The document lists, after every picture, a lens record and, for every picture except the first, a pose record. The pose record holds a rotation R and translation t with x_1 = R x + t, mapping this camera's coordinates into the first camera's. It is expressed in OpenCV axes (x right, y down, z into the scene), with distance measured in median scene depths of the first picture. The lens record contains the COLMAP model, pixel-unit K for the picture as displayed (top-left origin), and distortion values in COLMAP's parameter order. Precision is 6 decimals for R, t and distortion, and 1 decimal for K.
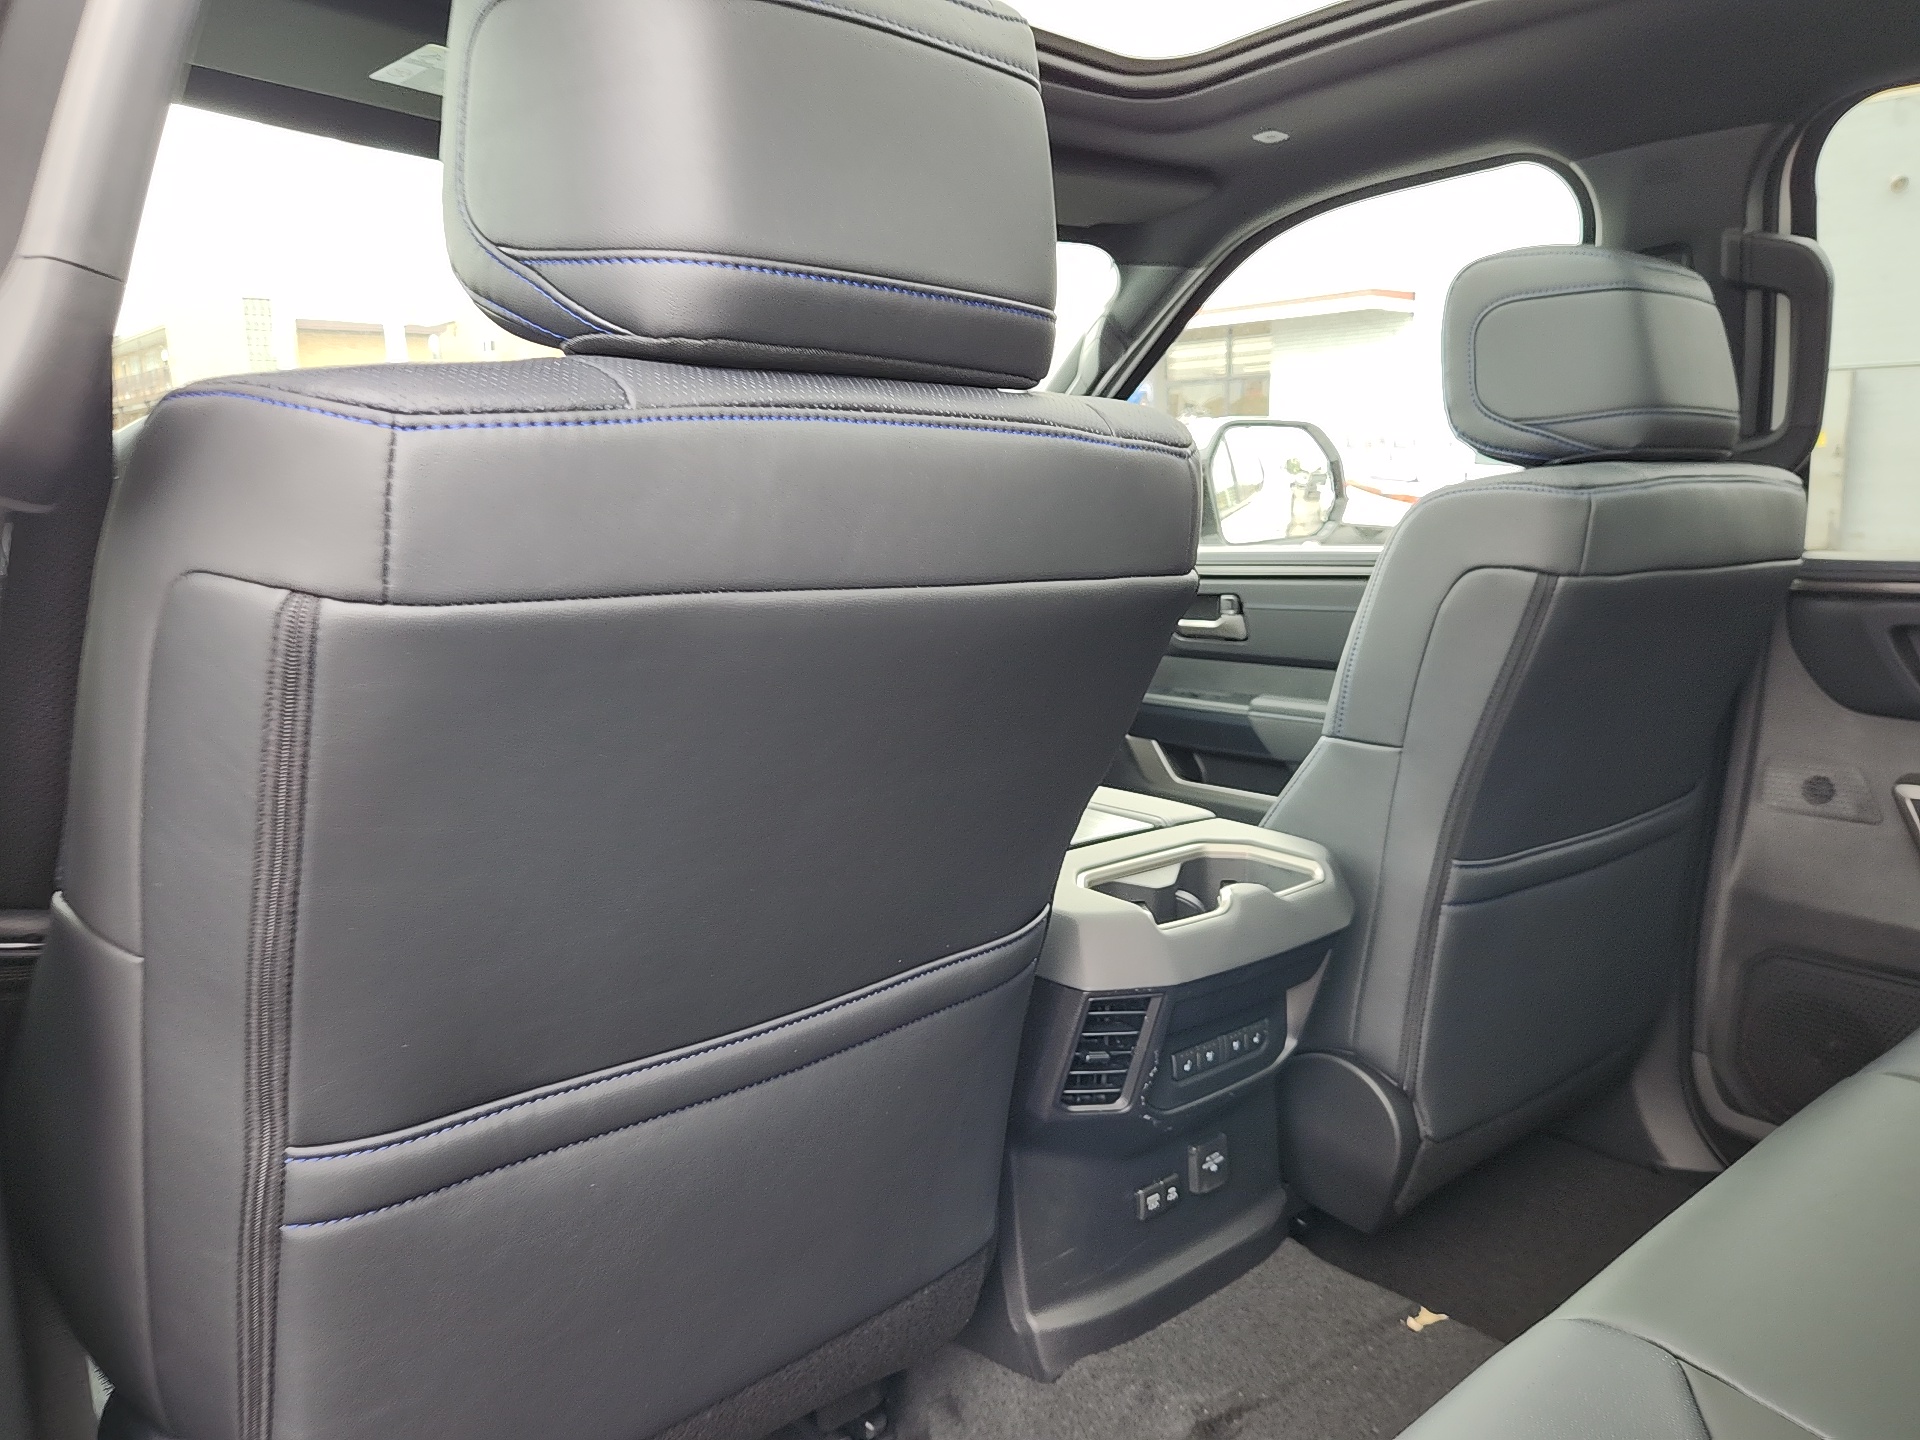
lens RADIAL K [[1394.9, 0, 982.8], [0, 1394.9, 735.9], [0, 0, 1]] dist [0.067594, -0.068506]
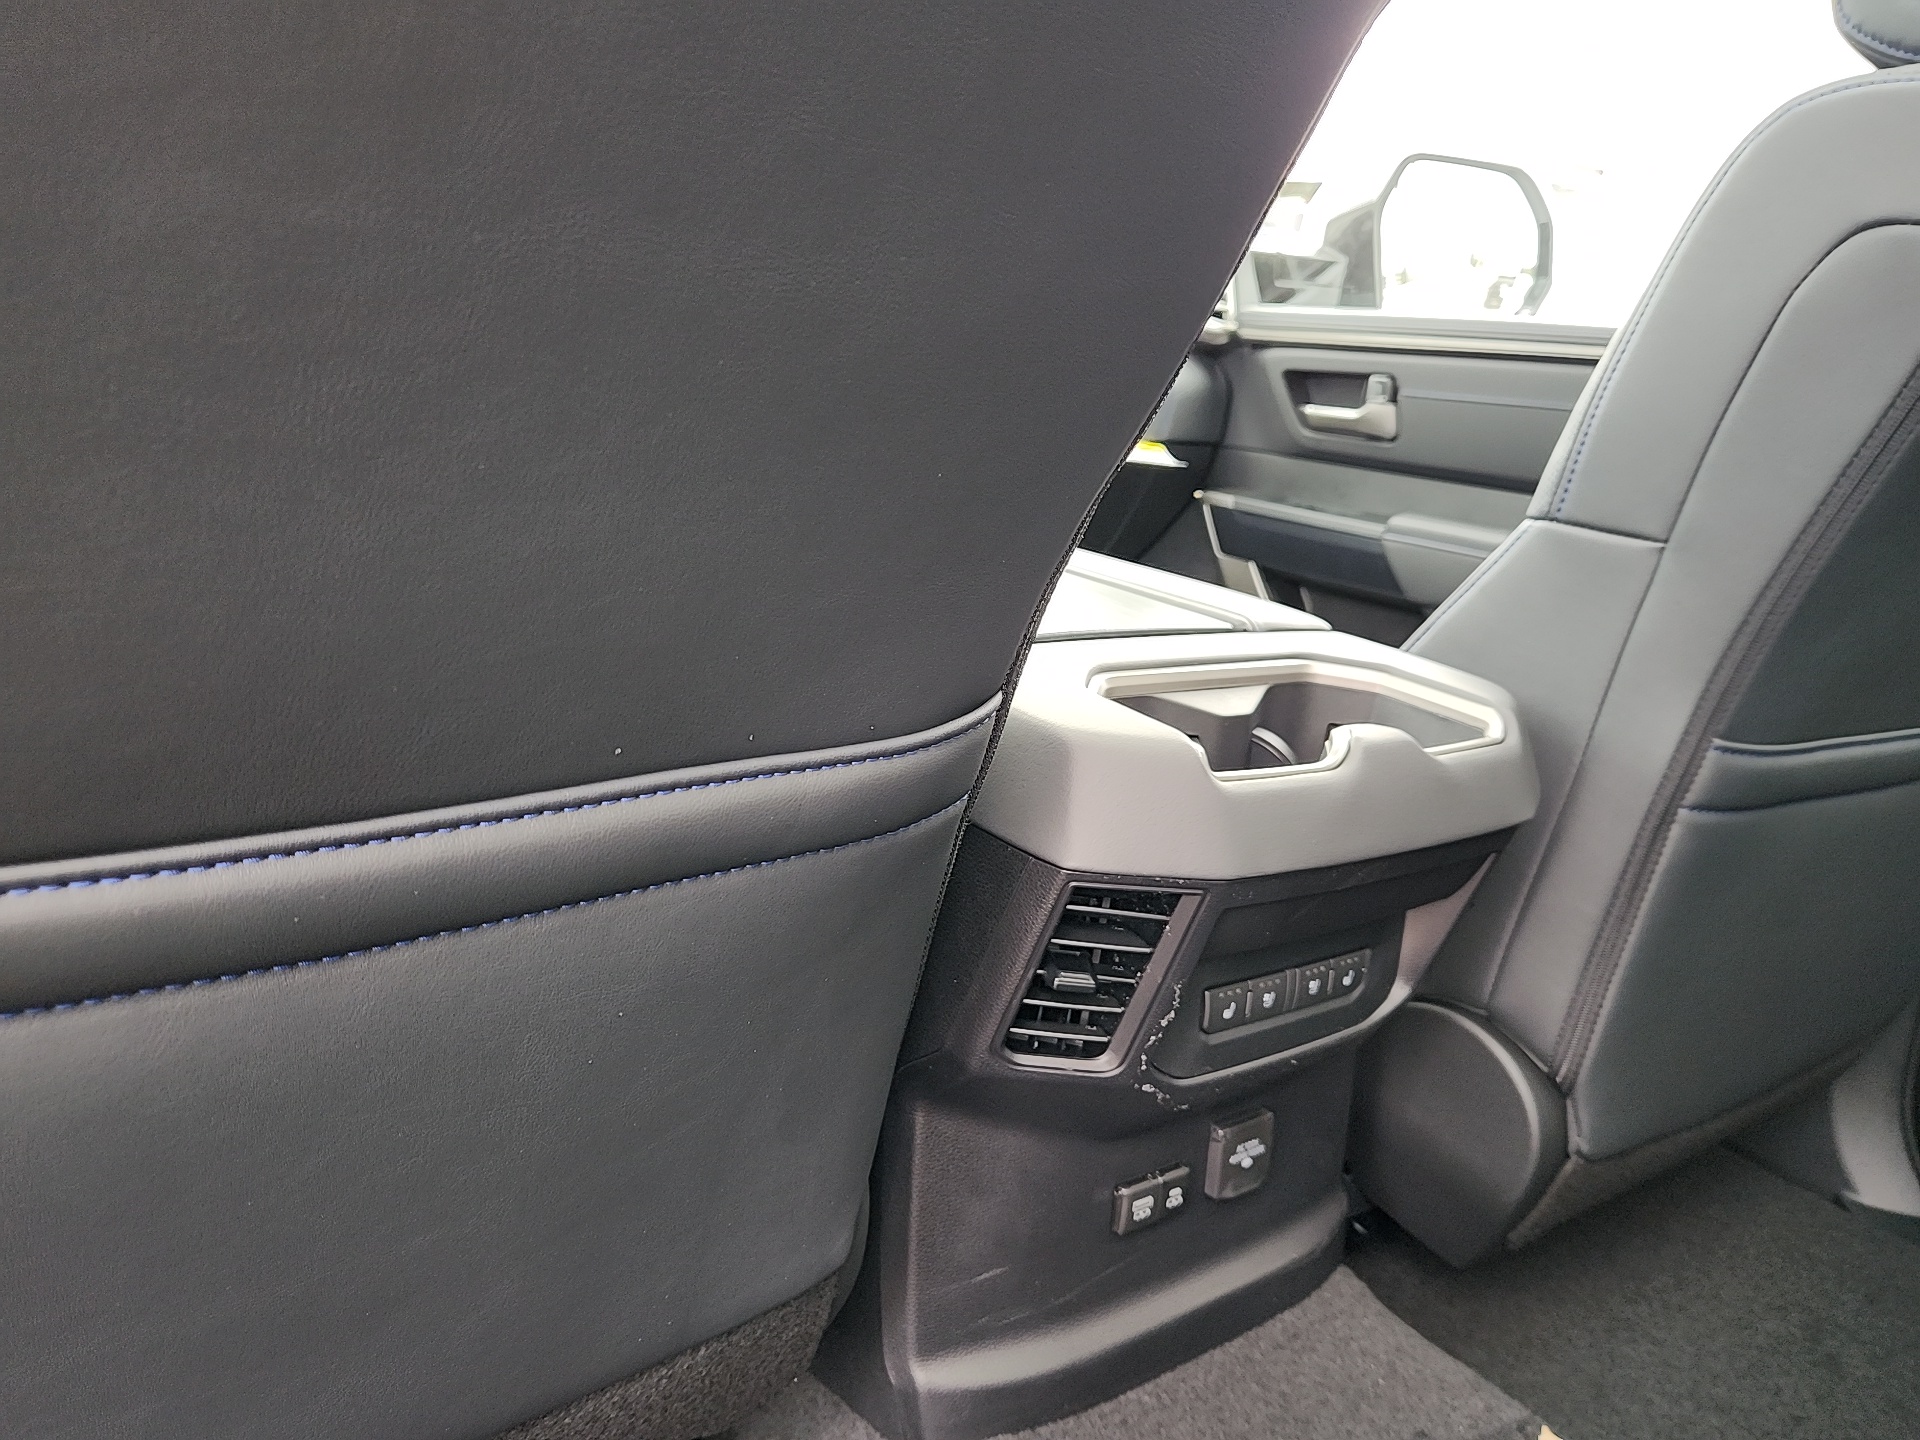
lens RADIAL K [[1593.0, 0, 996.9], [0, 1593.0, 736.5], [0, 0, 1]] dist [0.064407, -0.081795]
pose [[0.990496, 0.135756, -0.022081, 0.044762], [-0.132345, 0.984426, 0.115712, 0.051657], [0.037446, -0.111690, 0.993037, 0.316386]]
